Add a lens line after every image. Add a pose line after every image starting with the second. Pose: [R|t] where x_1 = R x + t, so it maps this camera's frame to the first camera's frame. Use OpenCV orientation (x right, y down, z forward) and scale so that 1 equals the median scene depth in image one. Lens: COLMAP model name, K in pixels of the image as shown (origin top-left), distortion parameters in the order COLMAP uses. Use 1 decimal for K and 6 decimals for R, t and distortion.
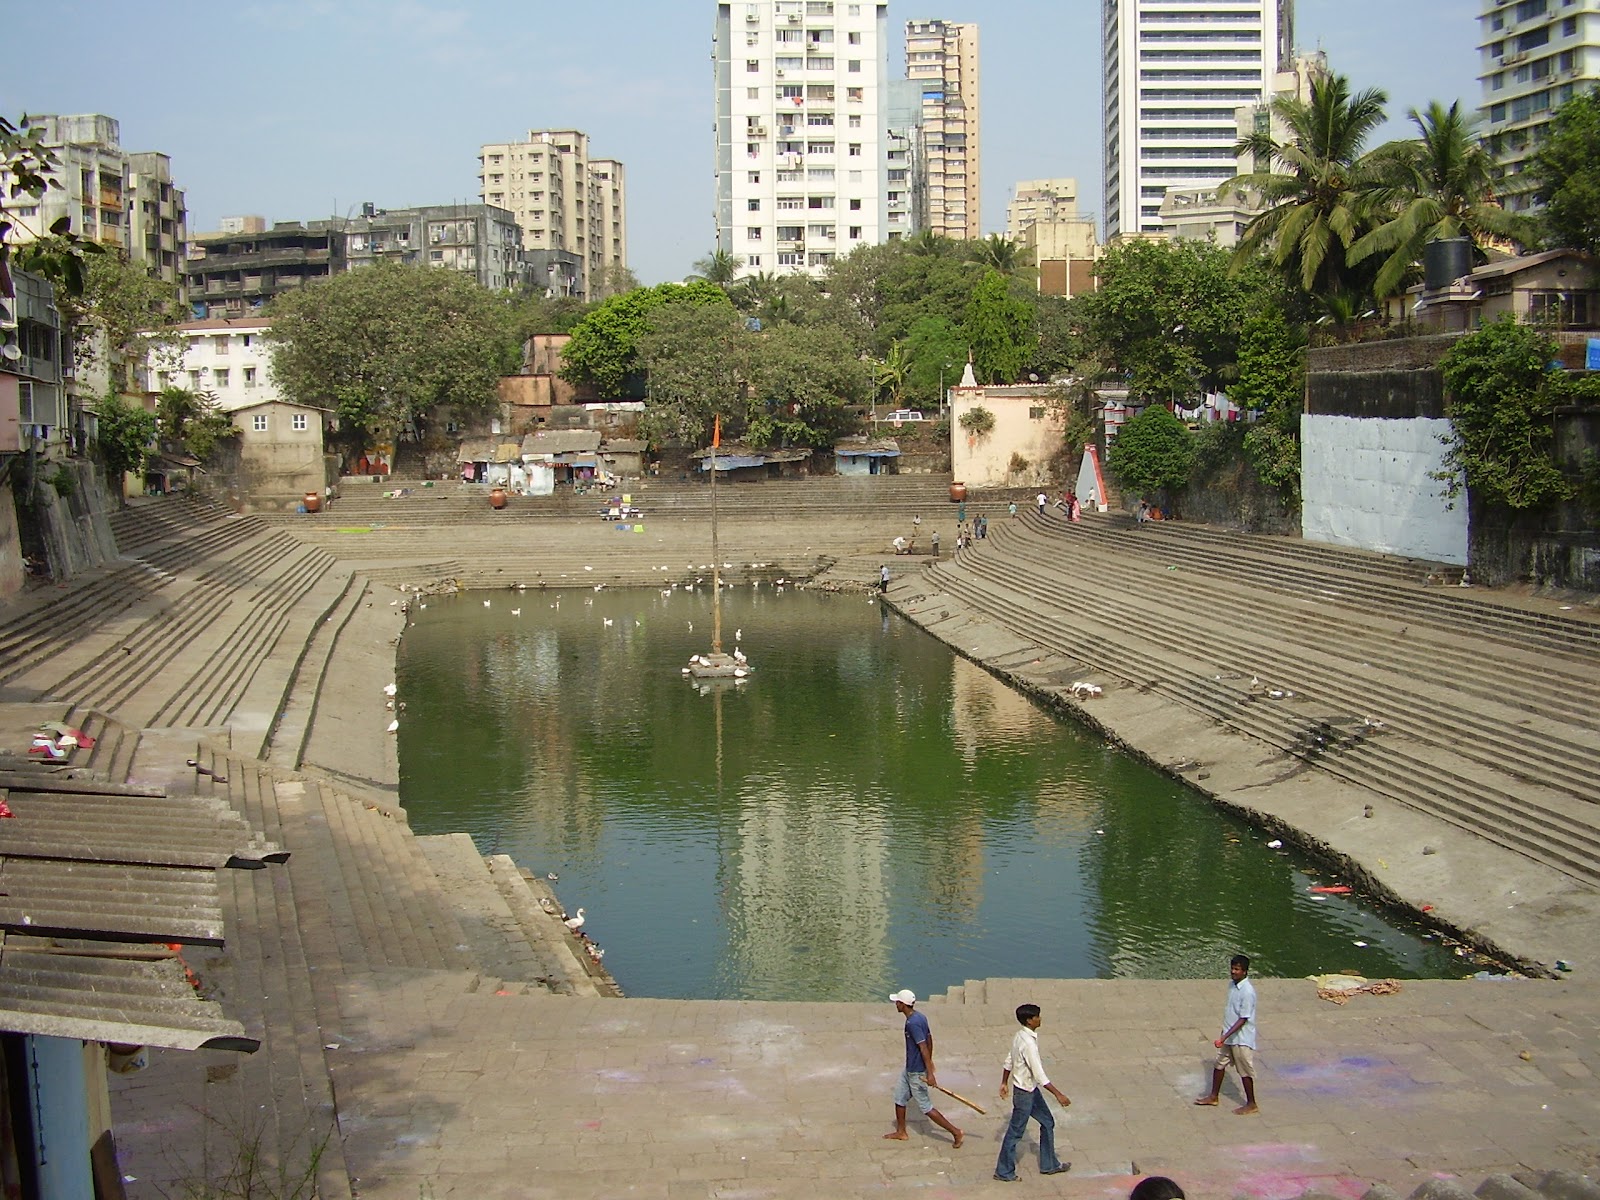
lens RADIAL K [[1753.1, 0, 800.0], [0, 1753.1, 600.0], [0, 0, 1]] dist [-0.123454, 0.012099]
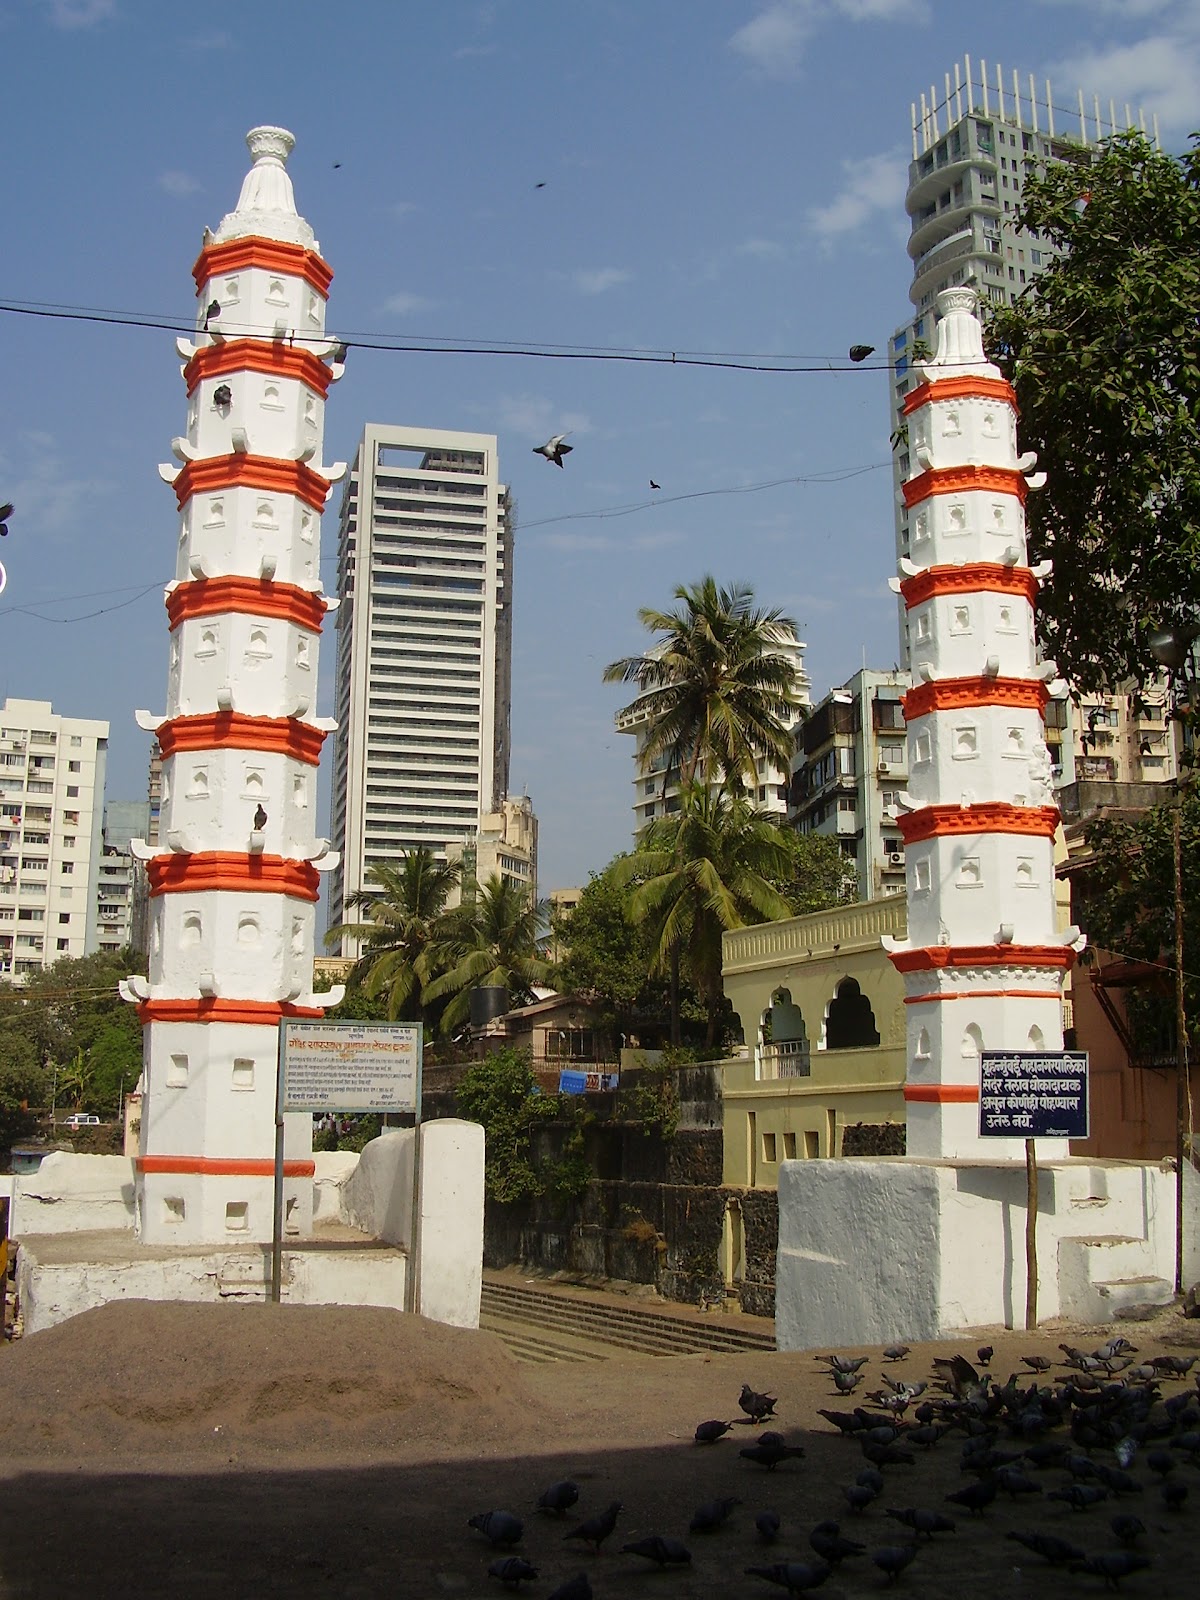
lens RADIAL K [[1753.1, 0, 600.0], [0, 1753.1, 800.0], [0, 0, 1]] dist [-0.123454, 0.012099]
pose [[0.953070, 0.075527, 0.293176, 0.031657], [0.011521, 0.958633, -0.284412, 0.009782], [-0.302529, 0.274443, 0.912775, -0.097094]]
